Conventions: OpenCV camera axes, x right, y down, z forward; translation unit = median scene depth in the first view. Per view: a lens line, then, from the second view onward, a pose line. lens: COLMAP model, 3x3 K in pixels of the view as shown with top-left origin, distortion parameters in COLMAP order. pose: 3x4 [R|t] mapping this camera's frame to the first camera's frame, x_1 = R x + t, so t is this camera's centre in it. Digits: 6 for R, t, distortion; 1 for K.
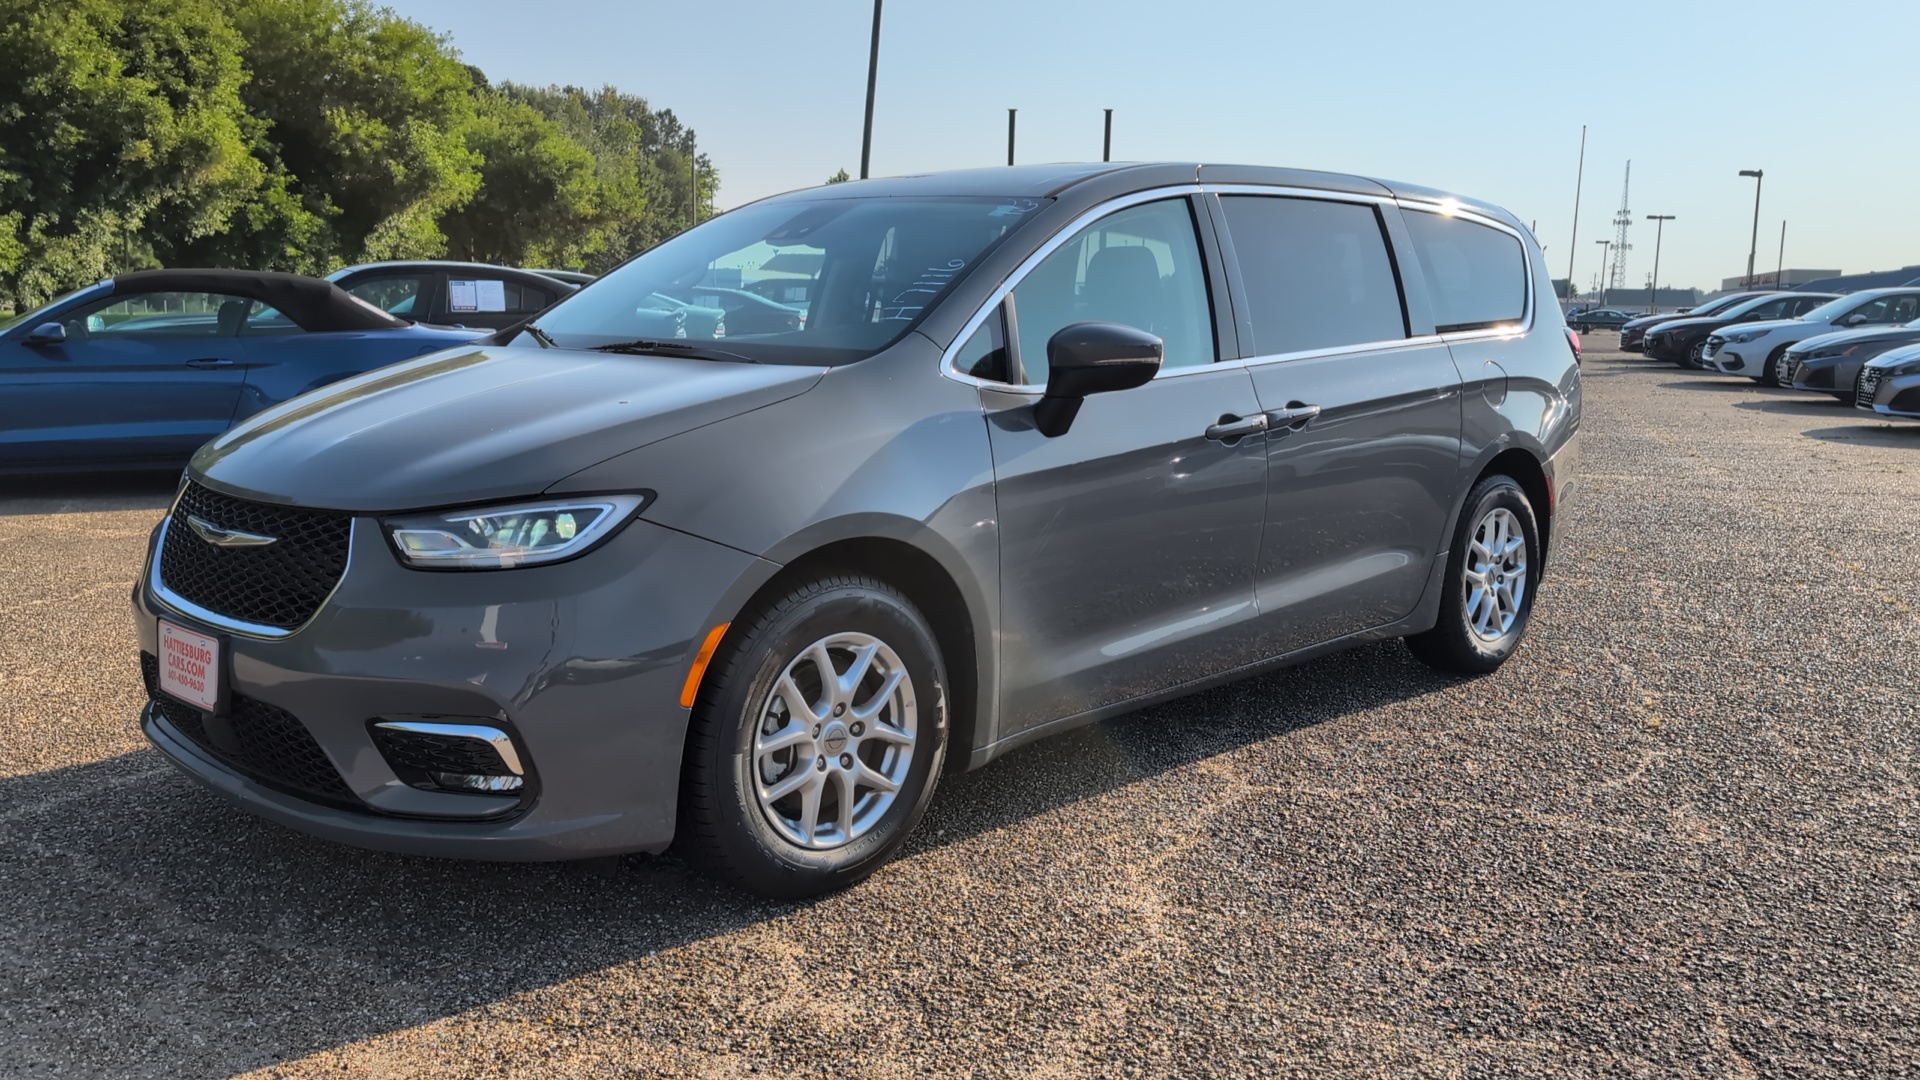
lens RADIAL K [[1628.8, 0, 966.1], [0, 1628.8, 534.7], [0, 0, 1]] dist [0.022607, -0.002428]
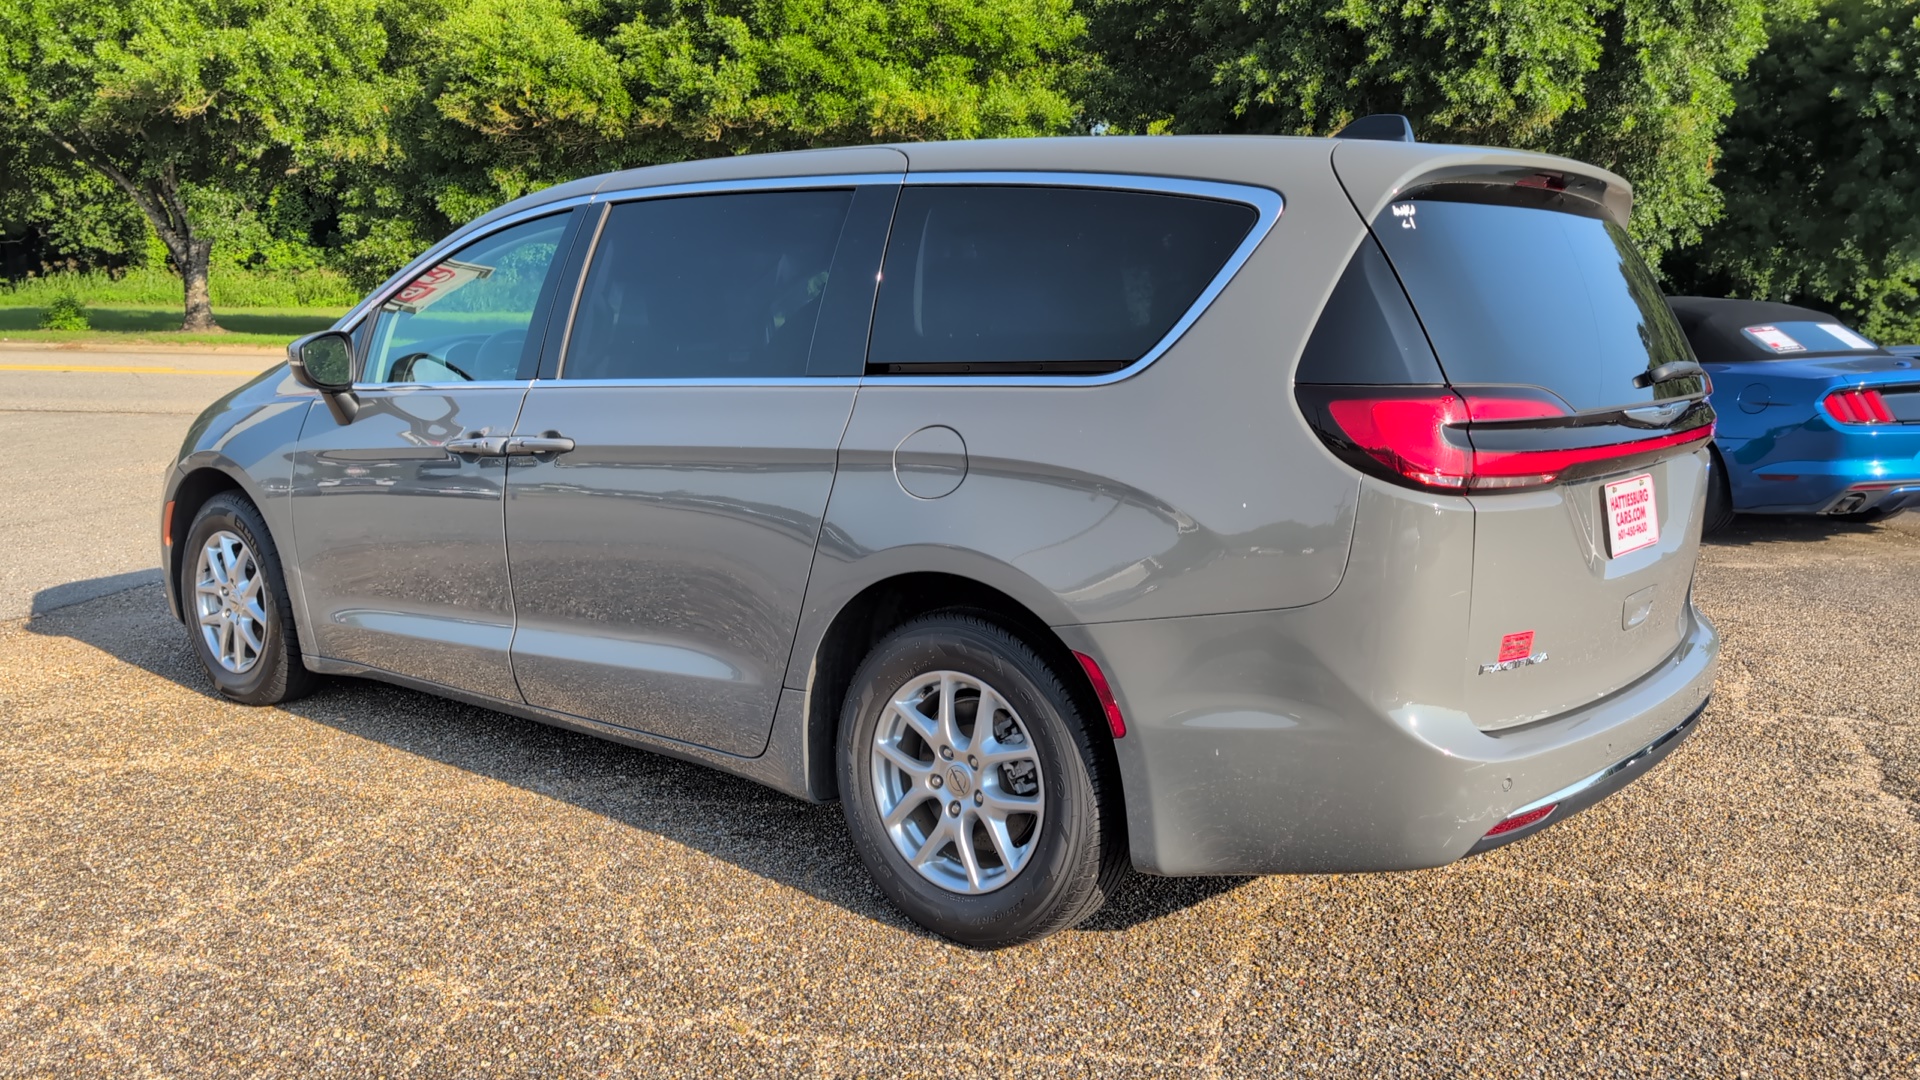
lens RADIAL K [[1628.8, 0, 963.5], [0, 1628.8, 545.8], [0, 0, 1]] dist [0.022607, -0.002428]
pose [[0.090274, 0.140148, -0.986007, 0.126055], [-0.156281, 0.979777, 0.124954, -0.018968], [0.983579, 0.142814, 0.110350, 0.128623]]
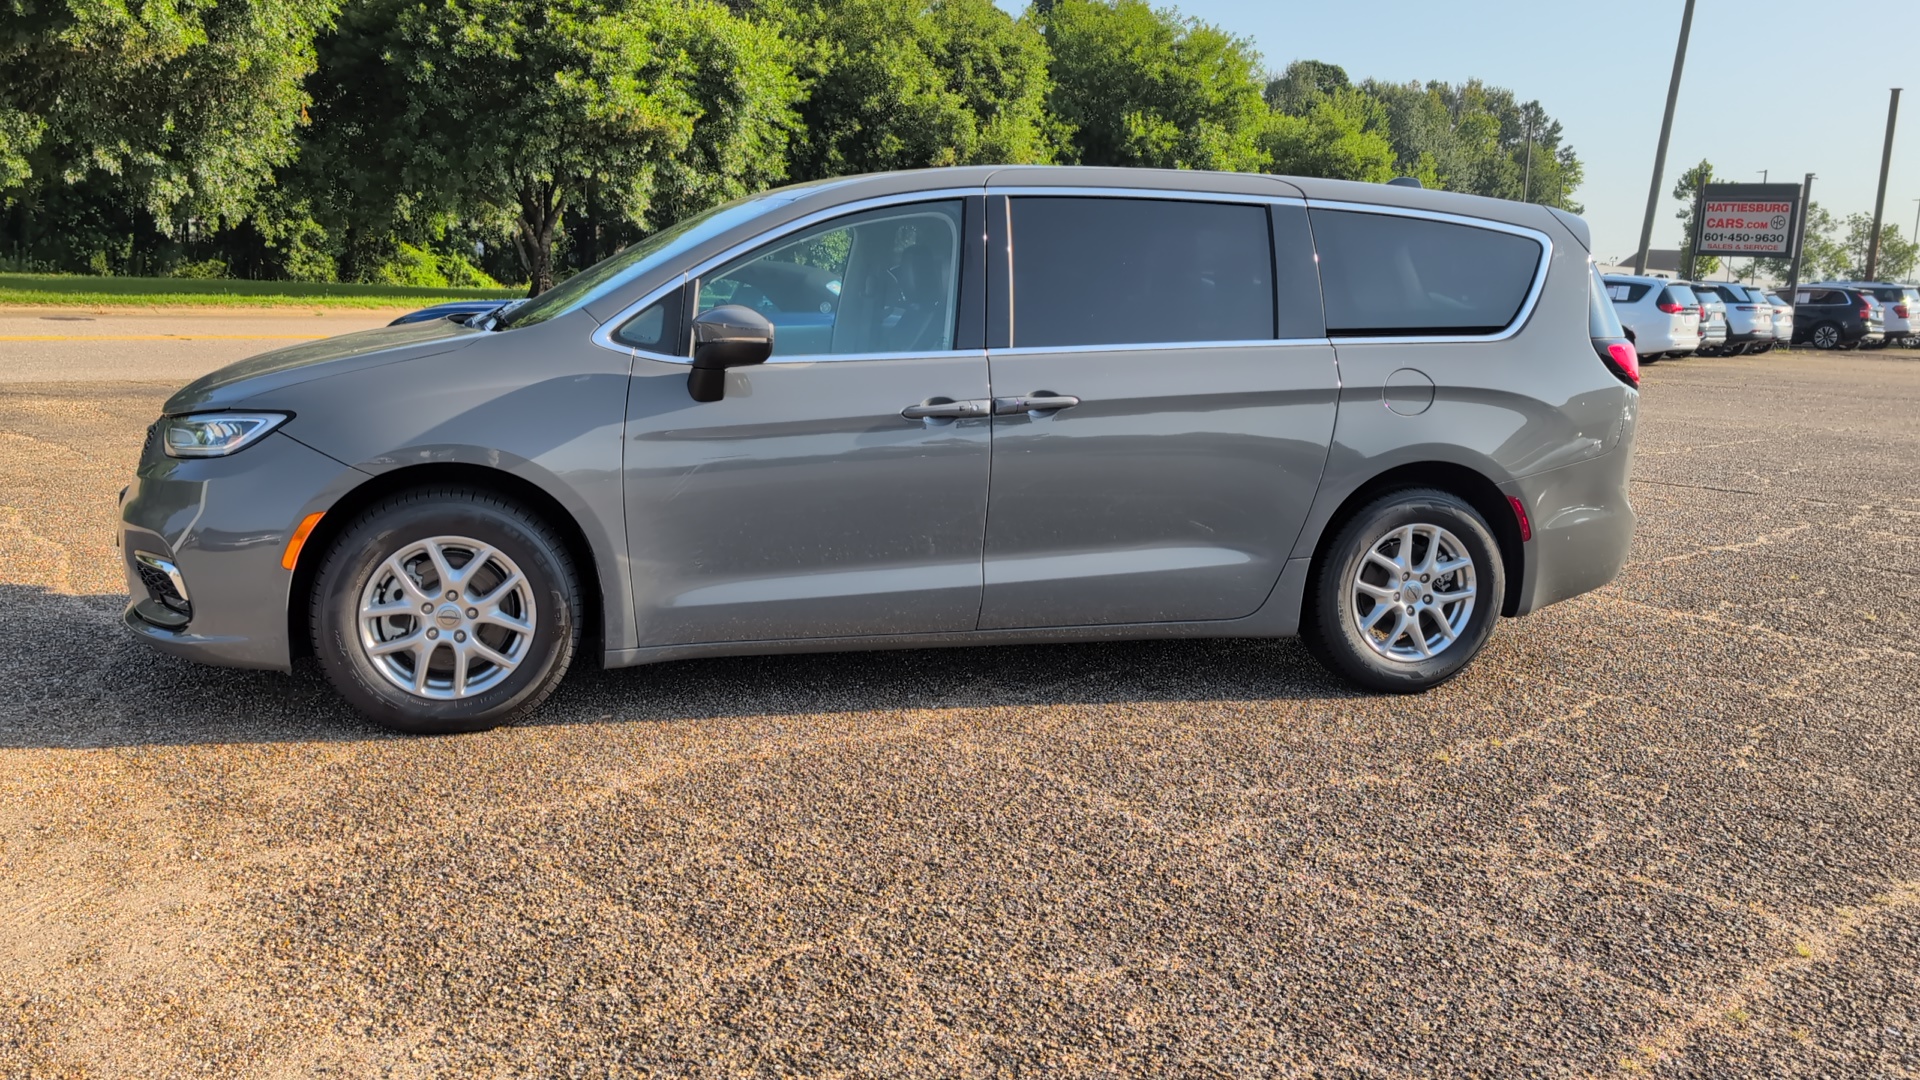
lens RADIAL K [[1628.8, 0, 956.0], [0, 1628.8, 542.2], [0, 0, 1]] dist [0.022607, -0.002428]
pose [[0.869391, 0.100781, -0.483738, 0.076807], [-0.097649, 0.994715, 0.031738, -0.001289], [0.484380, 0.019644, 0.874637, 0.004867]]
